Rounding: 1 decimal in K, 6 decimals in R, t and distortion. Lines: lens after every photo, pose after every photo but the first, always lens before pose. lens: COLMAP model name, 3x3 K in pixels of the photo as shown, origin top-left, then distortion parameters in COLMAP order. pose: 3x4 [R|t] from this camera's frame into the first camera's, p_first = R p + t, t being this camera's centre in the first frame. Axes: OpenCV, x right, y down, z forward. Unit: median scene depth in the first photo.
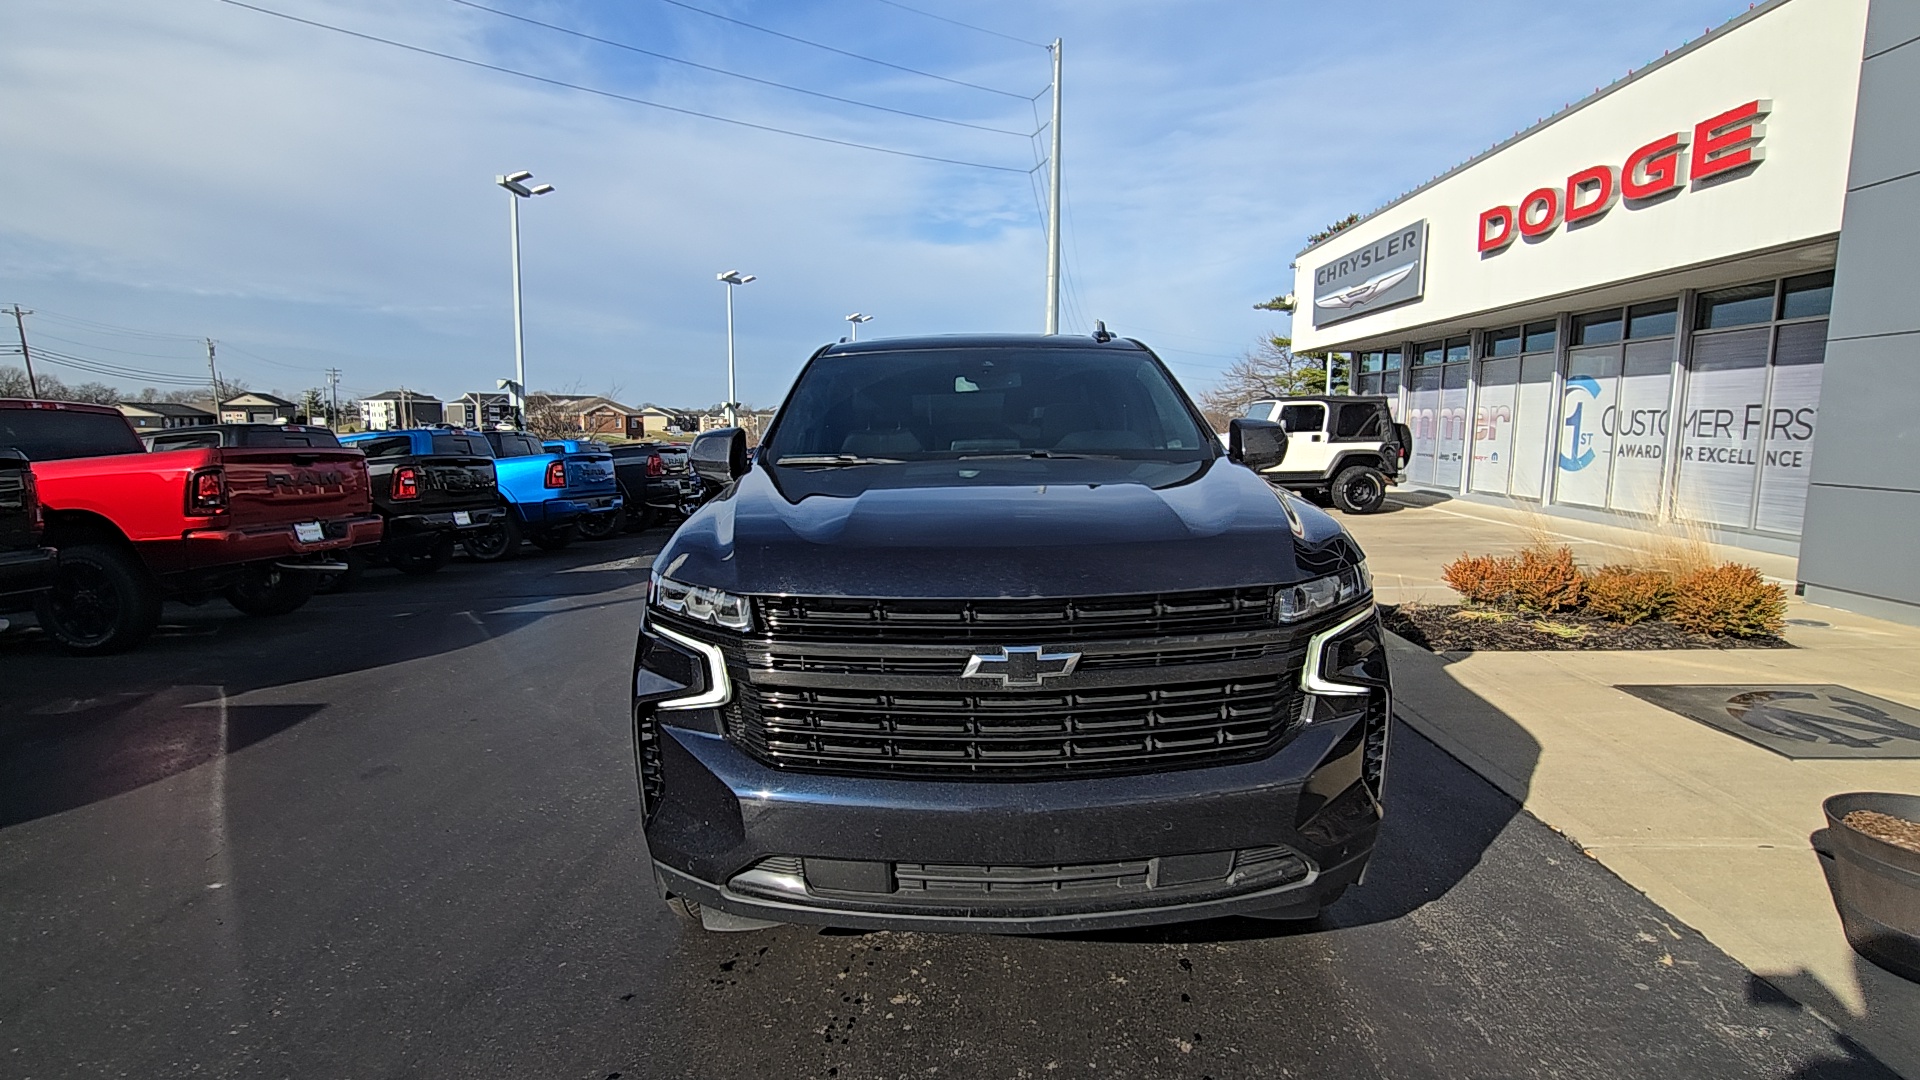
lens RADIAL K [[952.9, 0, 957.6], [0, 952.9, 537.0], [0, 0, 1]] dist [-0.011960, 0.002844]
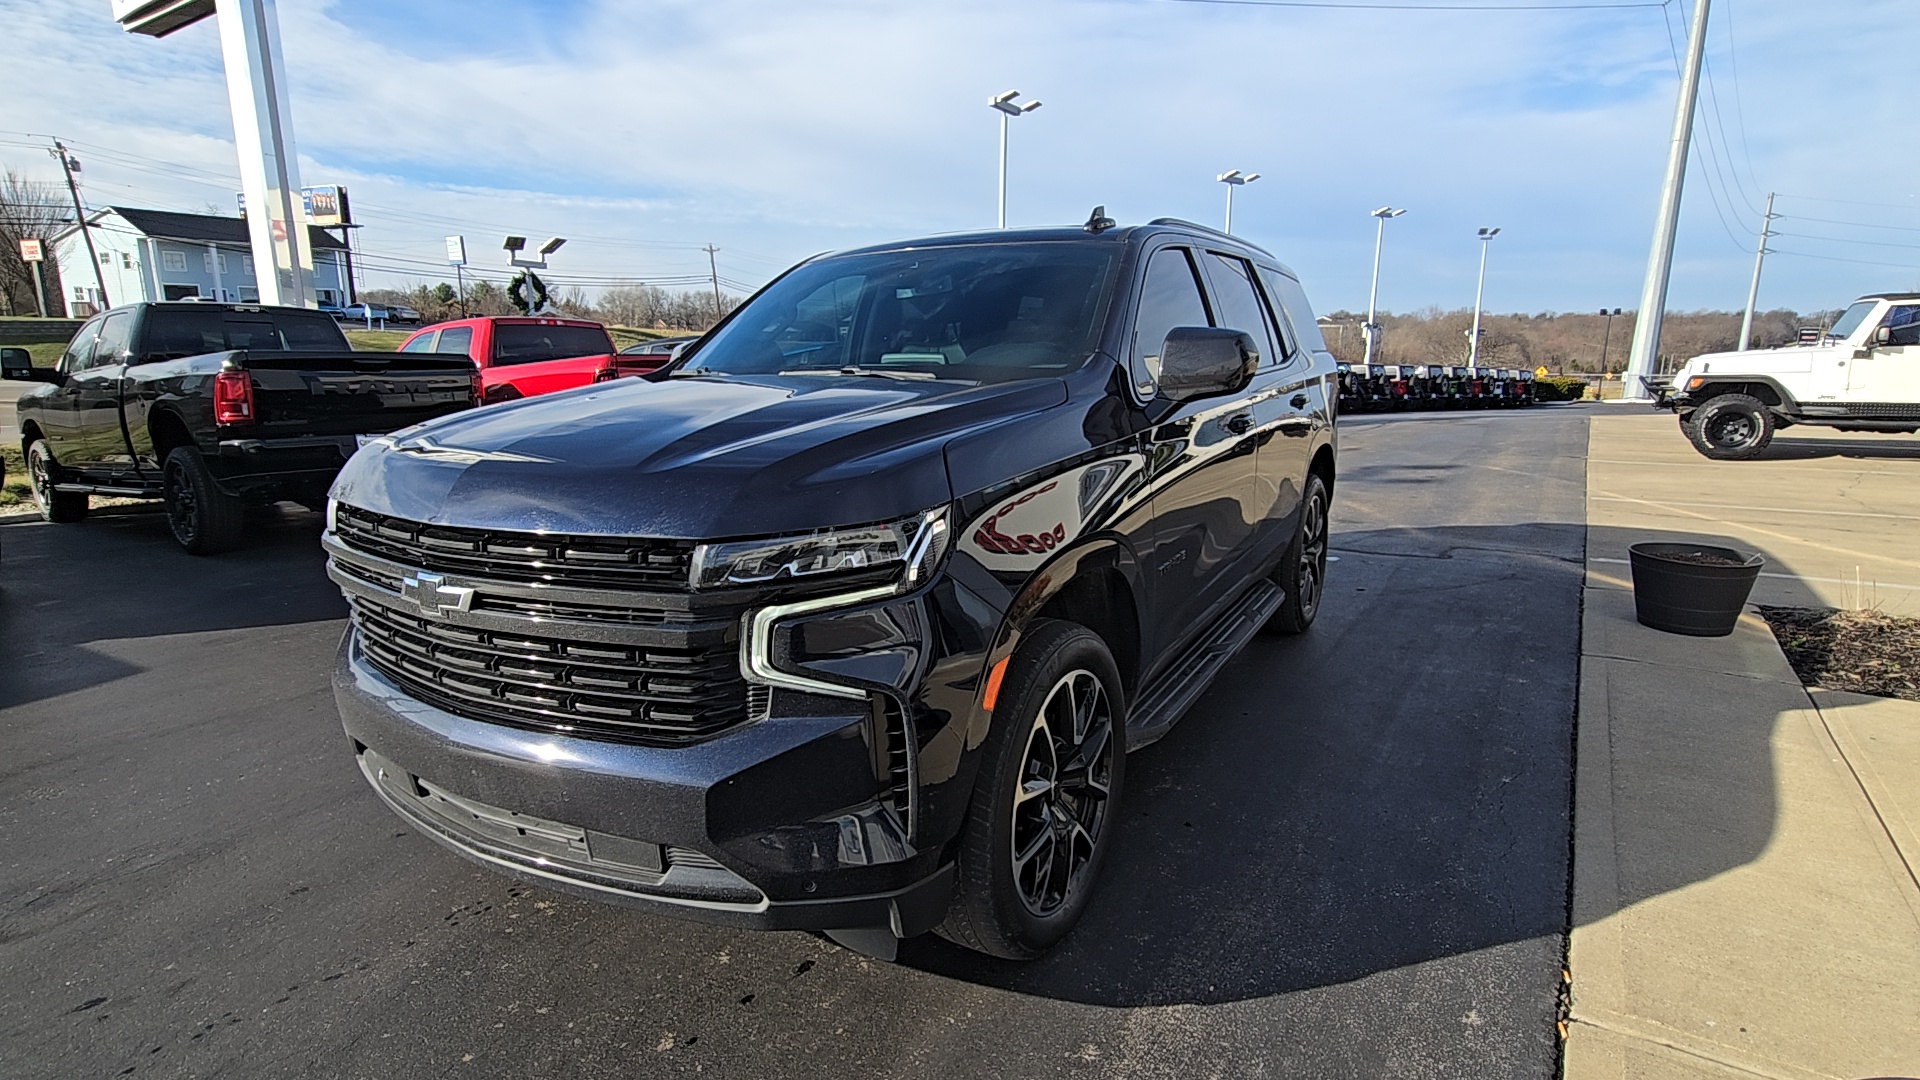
lens RADIAL K [[952.9, 0, 958.5], [0, 952.9, 546.3], [0, 0, 1]] dist [-0.011960, 0.002844]
pose [[0.851719, 0.110020, -0.512318, 0.156767], [-0.057617, 0.991444, 0.117125, -0.008621], [0.520821, -0.070240, 0.850771, 0.072937]]
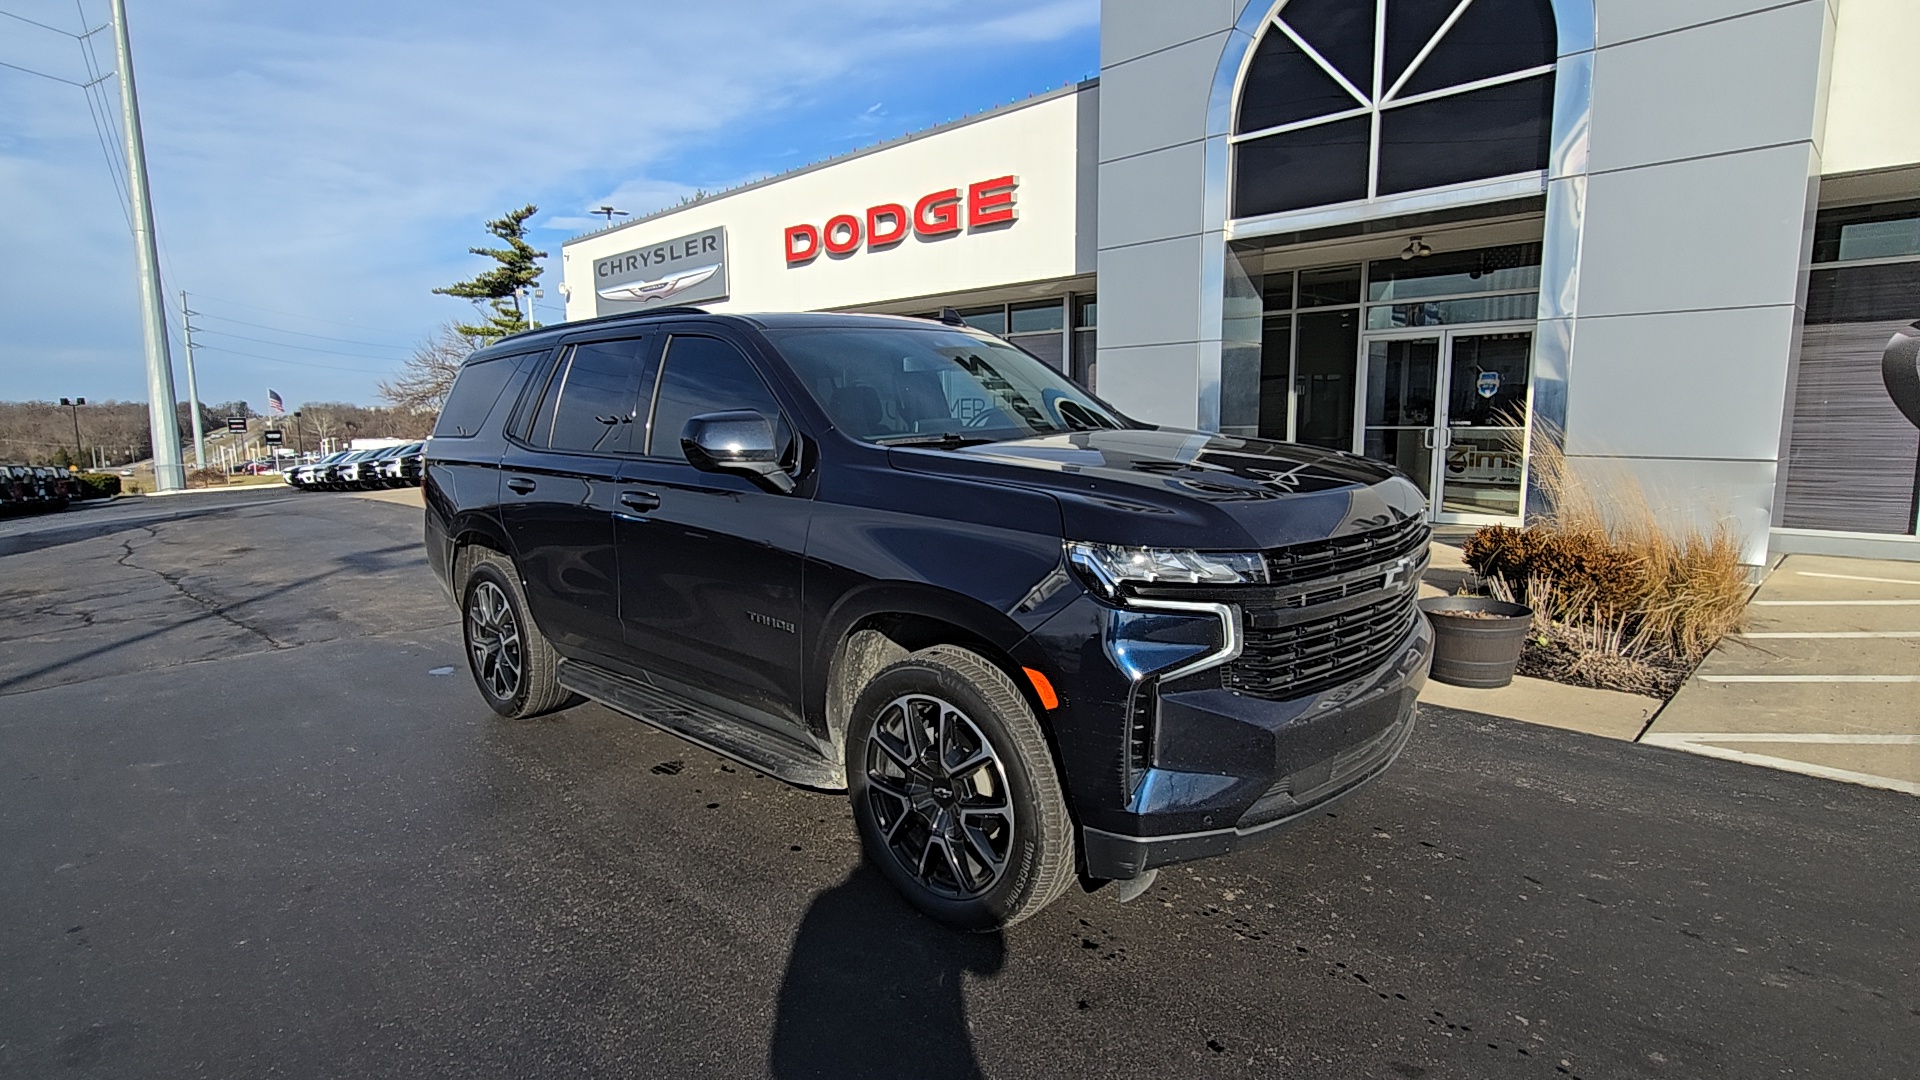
lens RADIAL K [[952.9, 0, 952.8], [0, 952.9, 532.3], [0, 0, 1]] dist [-0.011960, 0.002844]
pose [[0.690279, -0.102813, 0.716201, -0.205815], [0.100837, 0.993863, 0.045485, -0.008064], [-0.716482, 0.040822, 0.696410, 0.079233]]
